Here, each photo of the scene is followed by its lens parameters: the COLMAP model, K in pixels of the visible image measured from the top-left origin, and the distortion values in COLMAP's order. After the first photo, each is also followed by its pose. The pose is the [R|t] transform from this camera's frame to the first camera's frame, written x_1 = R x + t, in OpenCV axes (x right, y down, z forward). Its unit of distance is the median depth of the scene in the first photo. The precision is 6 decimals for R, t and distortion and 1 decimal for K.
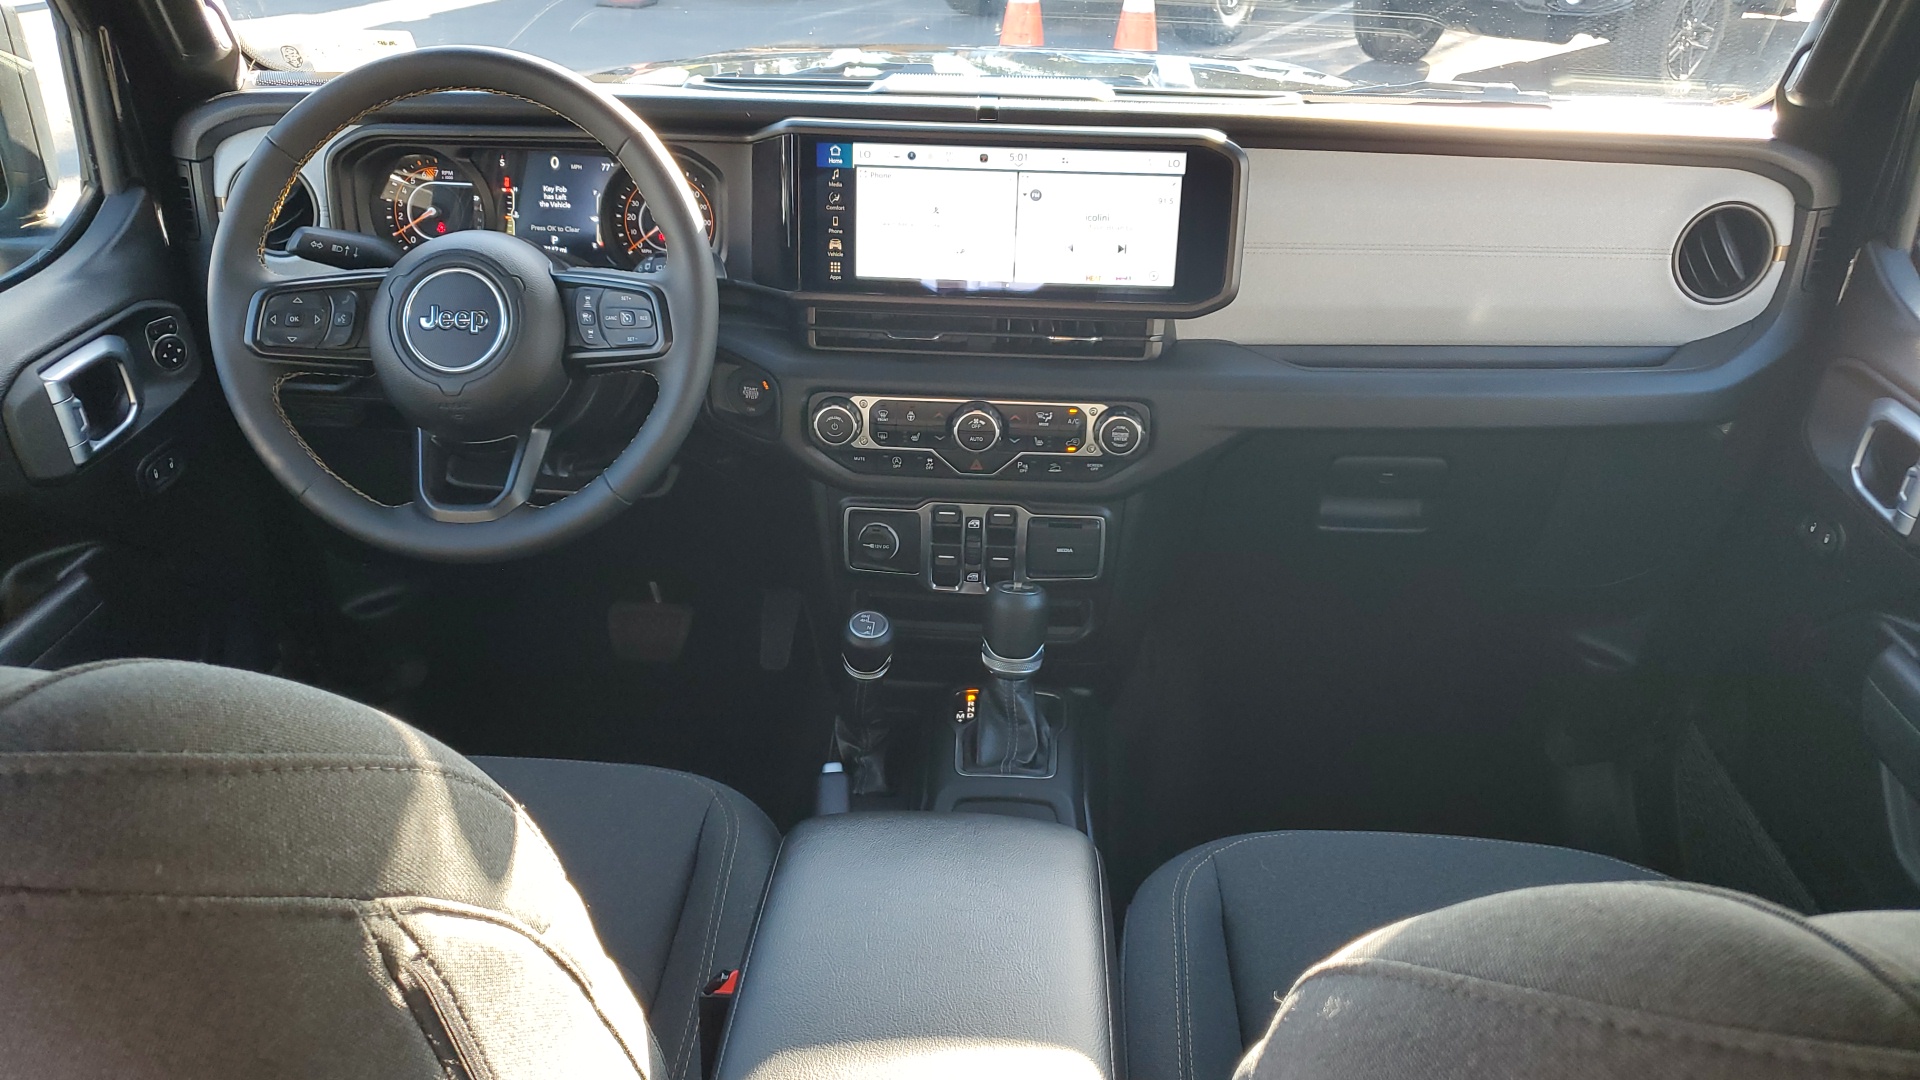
lens RADIAL K [[1501.5, 0, 958.1], [0, 1501.5, 568.7], [0, 0, 1]] dist [0.071694, -0.080336]
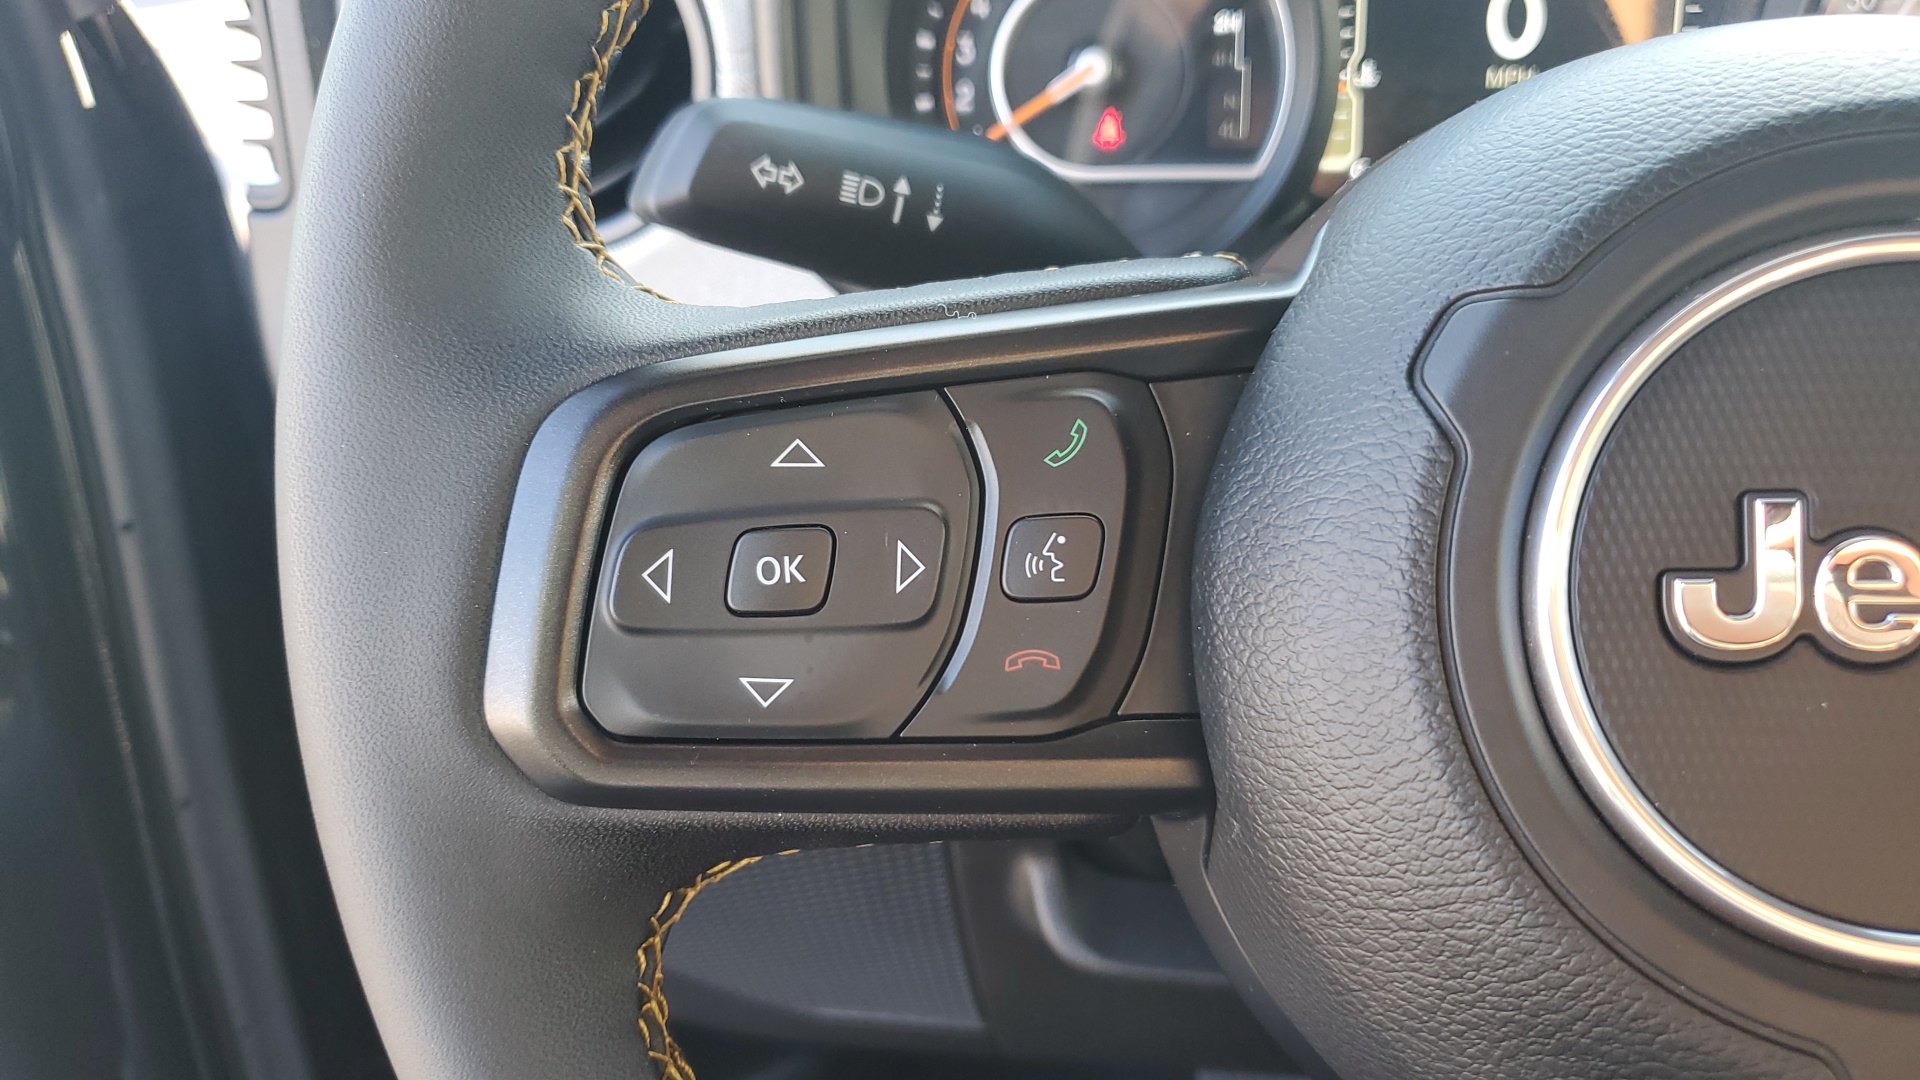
lens RADIAL K [[1501.5, 0, 975.2], [0, 1501.5, 539.2], [0, 0, 1]] dist [0.071694, -0.080336]
pose [[0.997154, -0.021490, -0.072258, -0.377568], [0.019555, 0.999434, -0.027379, -0.153607], [0.072806, 0.025888, 0.997010, 0.781286]]
